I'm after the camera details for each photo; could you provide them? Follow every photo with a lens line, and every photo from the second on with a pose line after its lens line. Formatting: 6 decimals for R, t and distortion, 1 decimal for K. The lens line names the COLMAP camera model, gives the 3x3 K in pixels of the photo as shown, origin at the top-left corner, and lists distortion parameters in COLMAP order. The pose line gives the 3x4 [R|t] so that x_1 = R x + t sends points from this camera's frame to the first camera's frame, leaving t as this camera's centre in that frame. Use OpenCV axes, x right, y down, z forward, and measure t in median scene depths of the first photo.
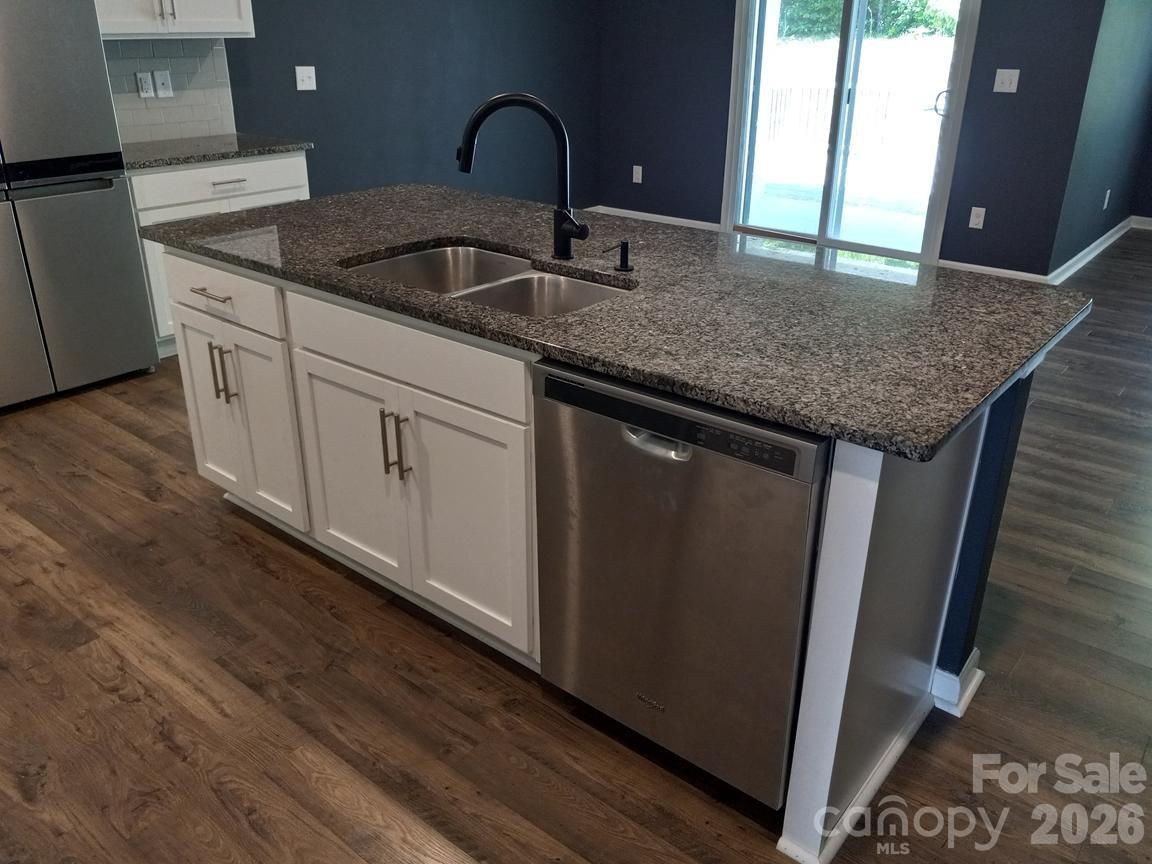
lens RADIAL K [[927.0, 0, 573.2], [0, 927.0, 412.3], [0, 0, 1]] dist [0.001465, -0.004969]
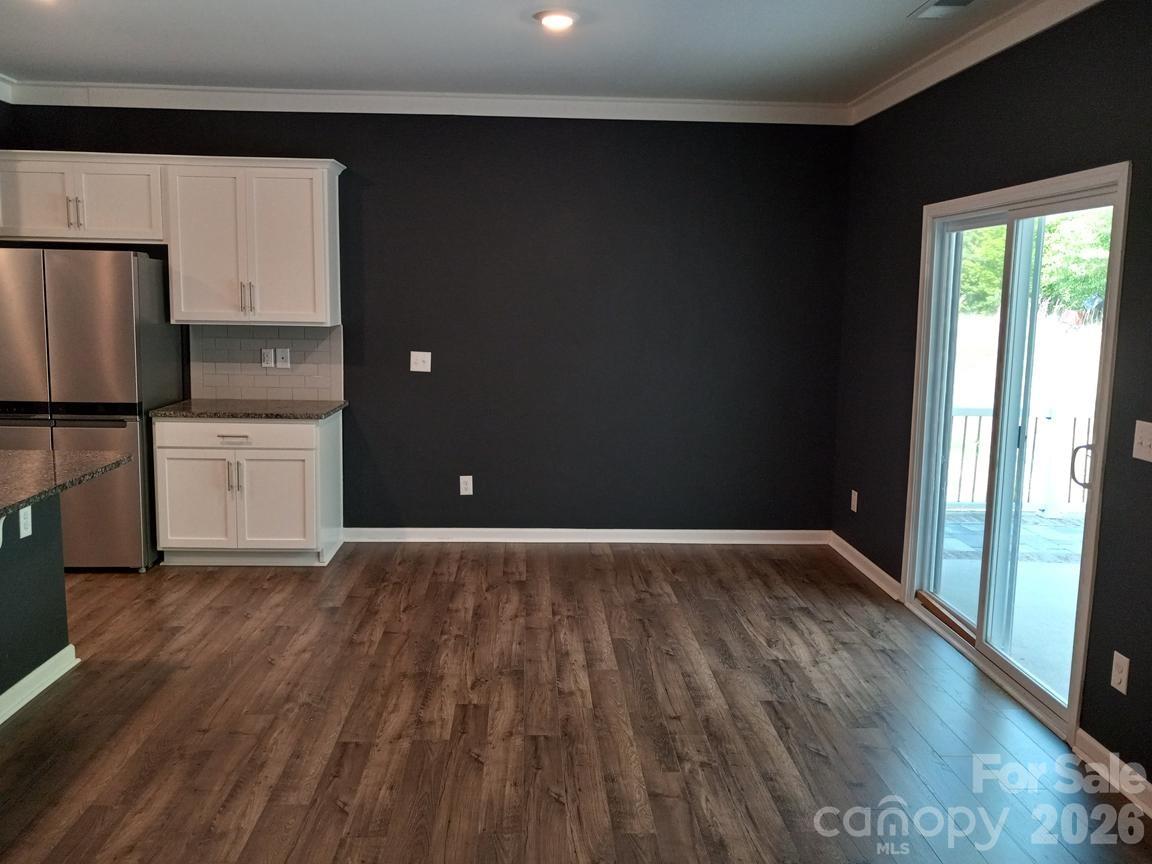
lens RADIAL K [[927.0, 0, 573.2], [0, 927.0, 412.3], [0, 0, 1]] dist [0.001465, -0.004969]
pose [[0.669520, 0.101405, -0.735840, 0.763206], [-0.304817, 0.940891, -0.147682, -0.219528], [0.677370, 0.323173, 0.660855, 0.458859]]
